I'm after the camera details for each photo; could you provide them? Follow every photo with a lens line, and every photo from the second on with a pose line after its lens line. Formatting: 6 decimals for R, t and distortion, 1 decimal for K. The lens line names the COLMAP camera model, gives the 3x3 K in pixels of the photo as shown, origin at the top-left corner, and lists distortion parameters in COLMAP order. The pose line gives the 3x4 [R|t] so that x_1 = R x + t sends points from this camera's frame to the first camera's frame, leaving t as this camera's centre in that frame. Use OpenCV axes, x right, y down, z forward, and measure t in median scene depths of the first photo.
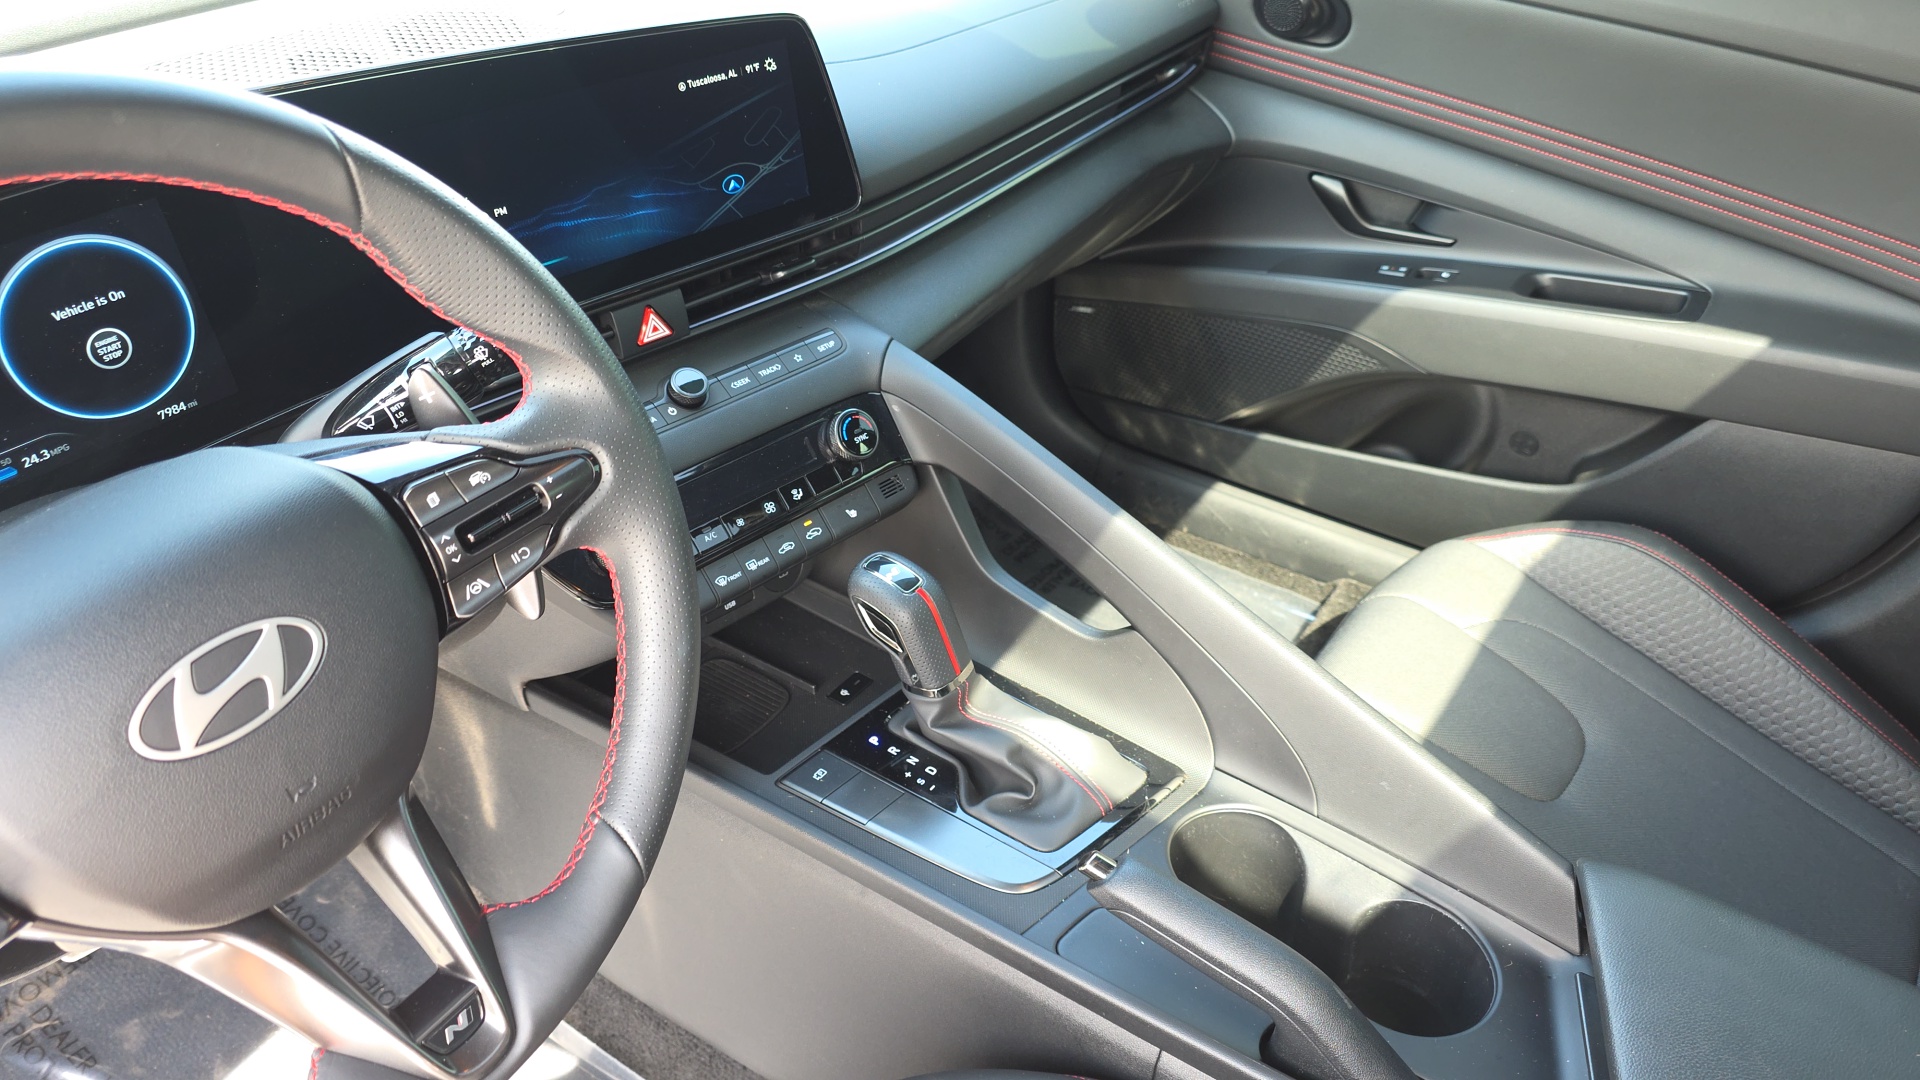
lens RADIAL K [[1300.8, 0, 949.1], [0, 1300.8, 540.0], [0, 0, 1]] dist [0.061400, -0.060150]
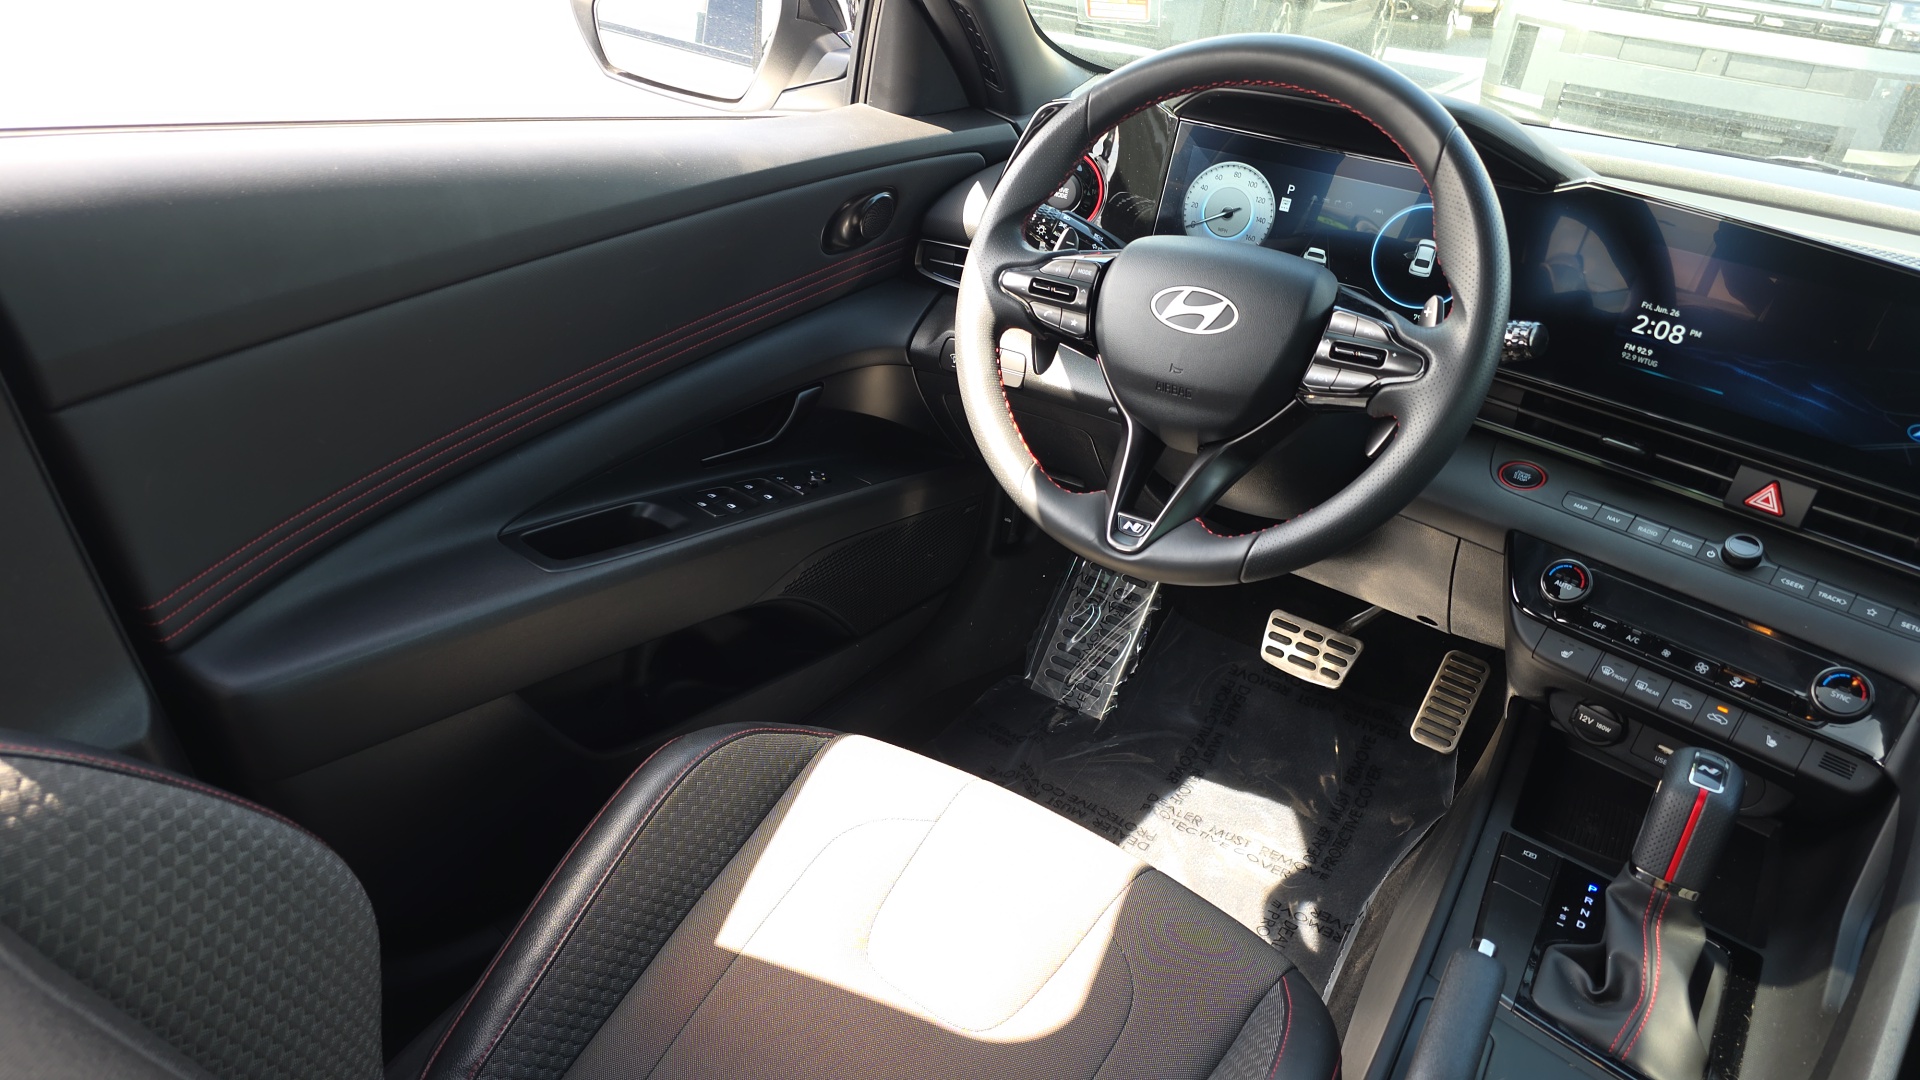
lens RADIAL K [[1300.8, 0, 924.6], [0, 1300.8, 553.3], [0, 0, 1]] dist [0.061400, -0.060150]
pose [[0.041282, 0.469585, -0.881922, 0.748108], [-0.670319, 0.667569, 0.324075, -0.010358], [0.740924, 0.577790, 0.342330, 0.082490]]
